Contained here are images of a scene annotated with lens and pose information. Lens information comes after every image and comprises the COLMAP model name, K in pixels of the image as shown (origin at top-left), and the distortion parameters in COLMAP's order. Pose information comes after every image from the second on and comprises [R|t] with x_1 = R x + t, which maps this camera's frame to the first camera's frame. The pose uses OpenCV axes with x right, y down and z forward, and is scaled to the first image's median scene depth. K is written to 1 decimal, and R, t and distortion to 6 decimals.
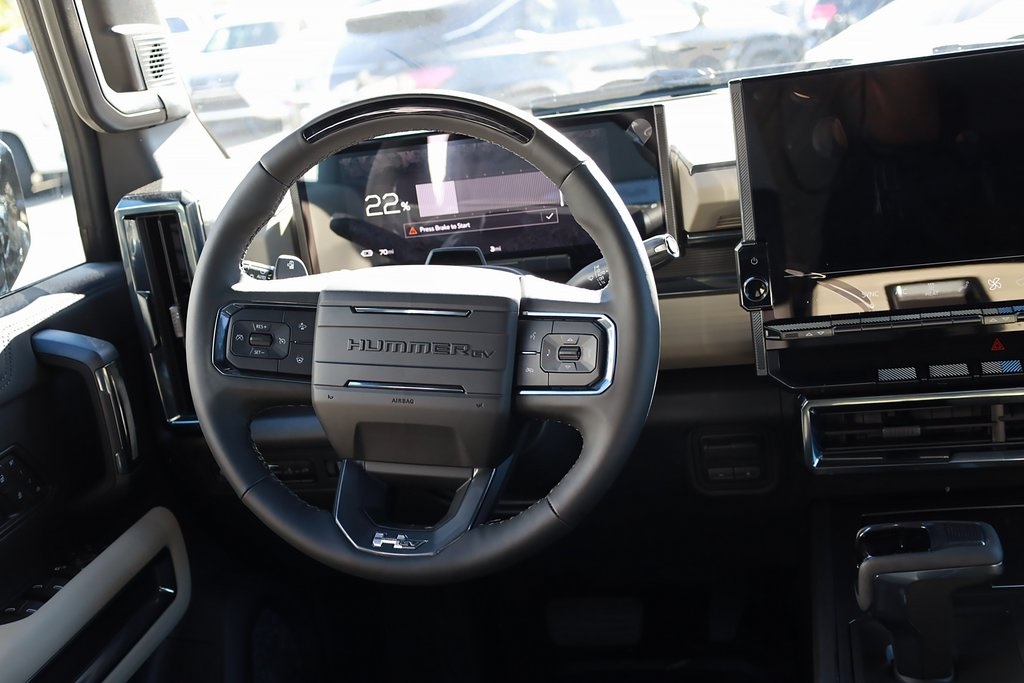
lens RADIAL K [[1278.6, 0, 512.0], [0, 1278.6, 341.5], [0, 0, 1]] dist [-0.020032, -0.016430]
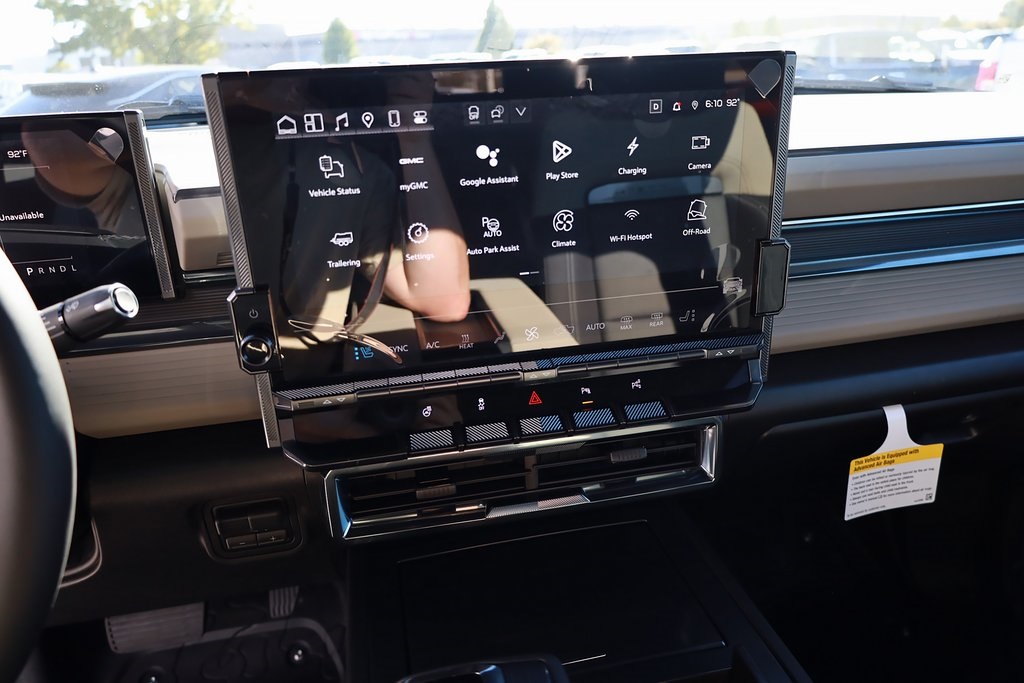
lens RADIAL K [[698.0, 0, 512.0], [0, 698.0, 341.5], [0, 0, 1]] dist [-0.008430, 0.000711]
pose [[0.905417, -0.048415, 0.421754, 0.151632], [0.022357, 0.997535, 0.066516, -0.071015], [-0.423934, -0.050795, 0.904267, 0.540850]]
